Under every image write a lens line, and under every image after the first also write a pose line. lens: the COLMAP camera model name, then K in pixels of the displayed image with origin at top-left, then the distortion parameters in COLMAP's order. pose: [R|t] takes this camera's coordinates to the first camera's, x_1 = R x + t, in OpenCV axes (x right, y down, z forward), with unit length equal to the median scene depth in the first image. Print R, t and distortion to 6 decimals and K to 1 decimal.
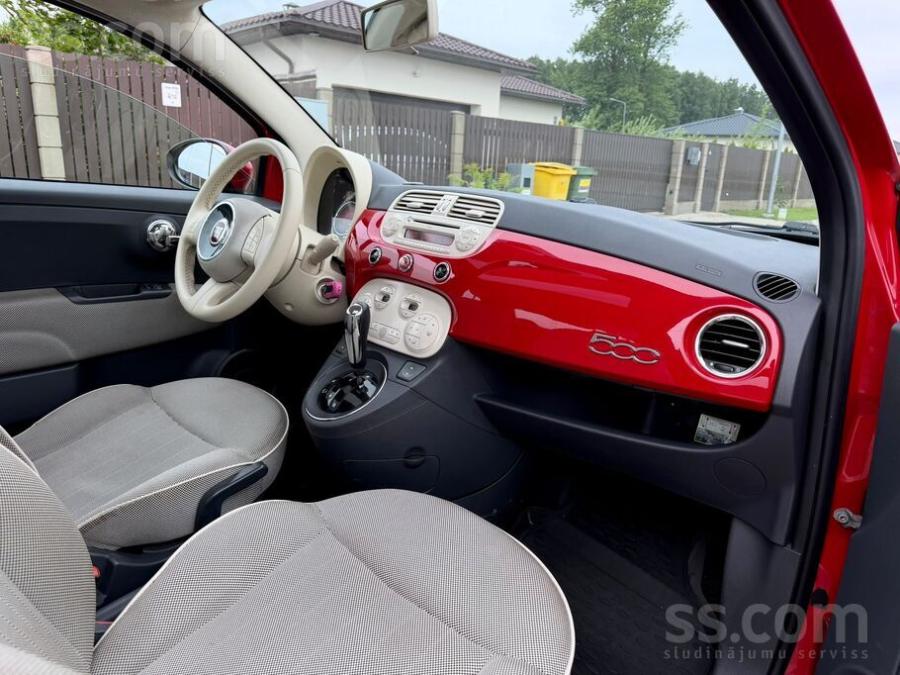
lens RADIAL K [[658.3, 0, 451.5], [0, 658.3, 341.6], [0, 0, 1]] dist [0.033336, -0.057221]
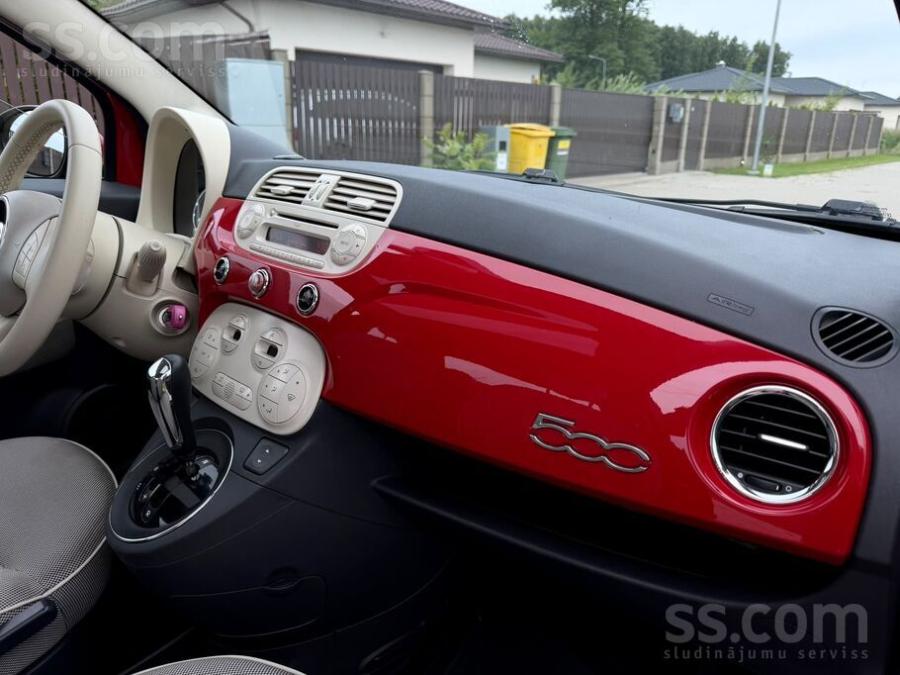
lens RADIAL K [[658.3, 0, 465.7], [0, 658.3, 337.7], [0, 0, 1]] dist [0.033336, -0.057221]
pose [[0.998486, -0.040965, 0.036710, 0.097669], [0.039296, 0.998209, 0.045102, -0.078421], [-0.038491, -0.043591, 0.998308, 0.306023]]
